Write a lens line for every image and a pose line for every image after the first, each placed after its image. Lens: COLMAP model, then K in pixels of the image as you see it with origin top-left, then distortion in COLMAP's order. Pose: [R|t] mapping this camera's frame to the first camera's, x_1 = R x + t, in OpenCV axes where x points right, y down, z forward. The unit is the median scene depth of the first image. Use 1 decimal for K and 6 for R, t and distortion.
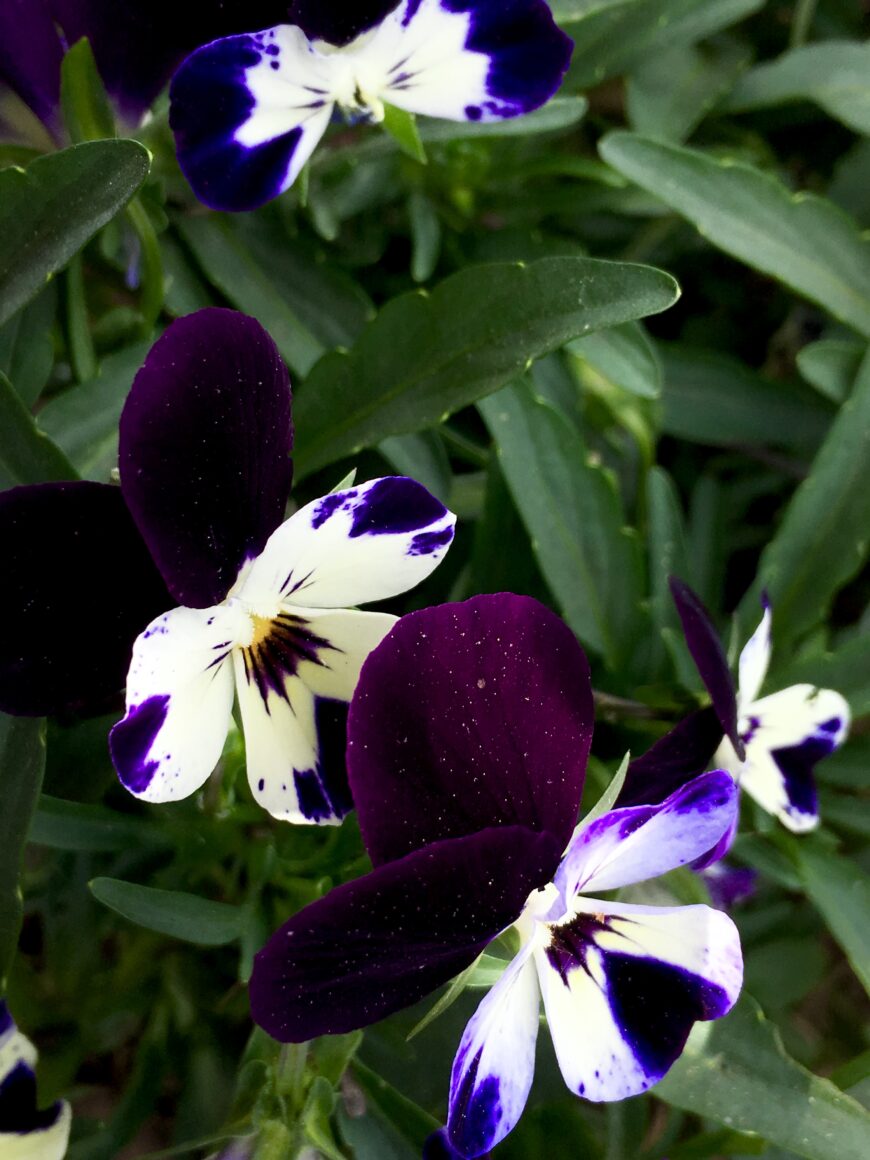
lens RADIAL K [[1526.8, 0, 433.3], [0, 1526.8, 581.5], [0, 0, 1]] dist [-0.098760, 0.000000]
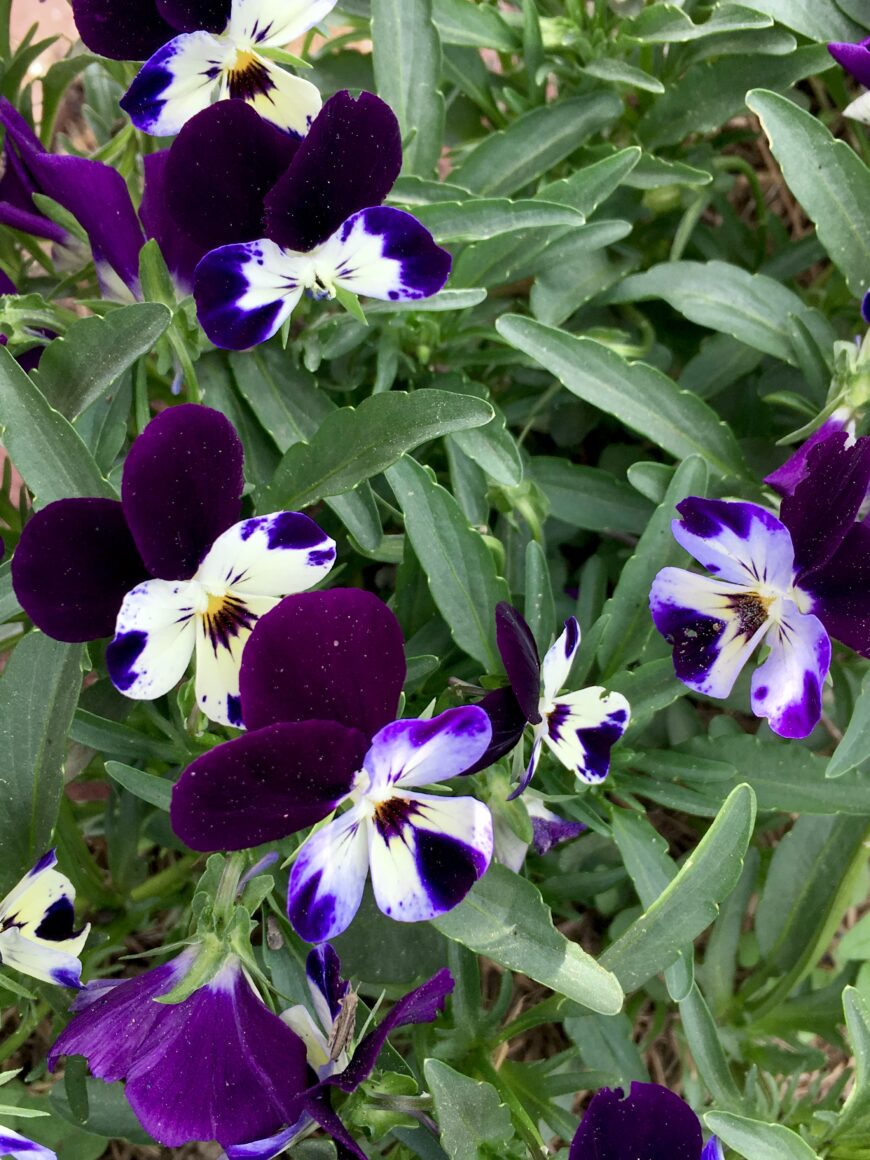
lens RADIAL K [[1293.4, 0, 436.8], [0, 1293.4, 580.6], [0, 0, 1]] dist [-0.143834, 0.000000]
pose [[0.994300, 0.071420, -0.079158, 0.220038], [-0.077088, 0.994491, -0.071025, 0.082516], [0.073649, 0.076723, 0.994329, -0.331414]]
